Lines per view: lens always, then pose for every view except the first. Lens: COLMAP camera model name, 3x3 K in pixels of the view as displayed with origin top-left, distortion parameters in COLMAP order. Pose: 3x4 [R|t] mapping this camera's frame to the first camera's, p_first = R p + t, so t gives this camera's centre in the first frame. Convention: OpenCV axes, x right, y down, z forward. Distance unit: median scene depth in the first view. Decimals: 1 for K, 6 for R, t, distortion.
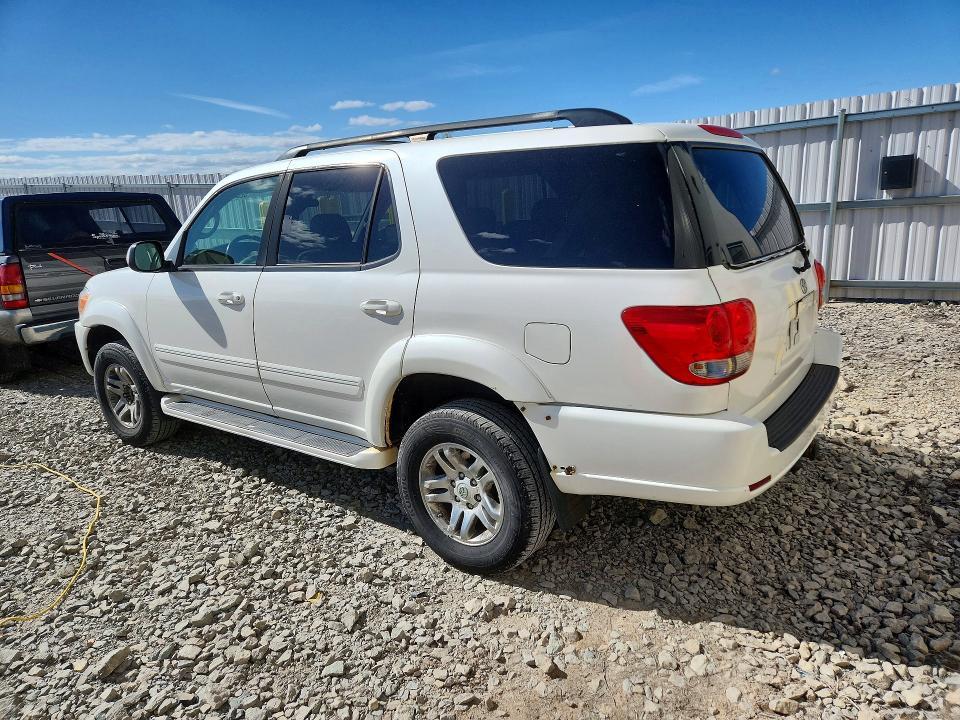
lens RADIAL K [[659.4, 0, 480.0], [0, 659.4, 360.0], [0, 0, 1]] dist [0.047972, -0.055827]
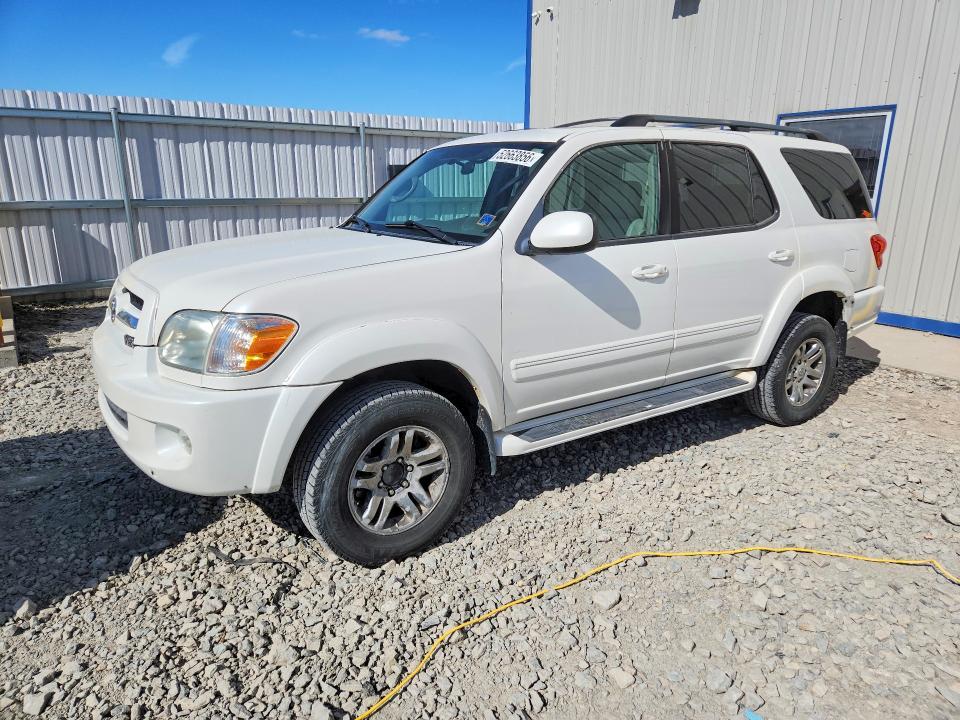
lens RADIAL K [[659.4, 0, 480.0], [0, 659.4, 360.0], [0, 0, 1]] dist [0.047972, -0.055827]
pose [[0.310689, -0.193485, 0.930610, -1.627827], [0.201021, 0.970292, 0.134623, -0.177019], [-0.929012, 0.145247, 0.340354, 1.126229]]
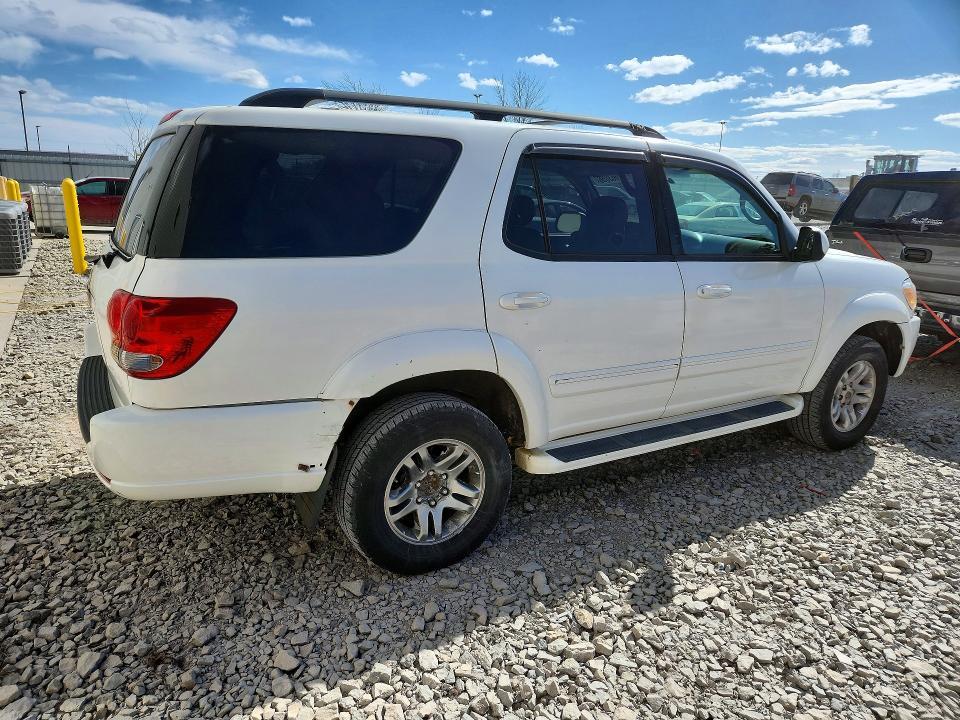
lens RADIAL K [[659.4, 0, 480.0], [0, 659.4, 360.0], [0, 0, 1]] dist [0.047972, -0.055827]
pose [[0.369797, -0.157767, 0.915620, -0.813716], [0.169512, 0.980394, 0.100466, -0.066673], [-0.913518, 0.118057, 0.389290, 0.528476]]
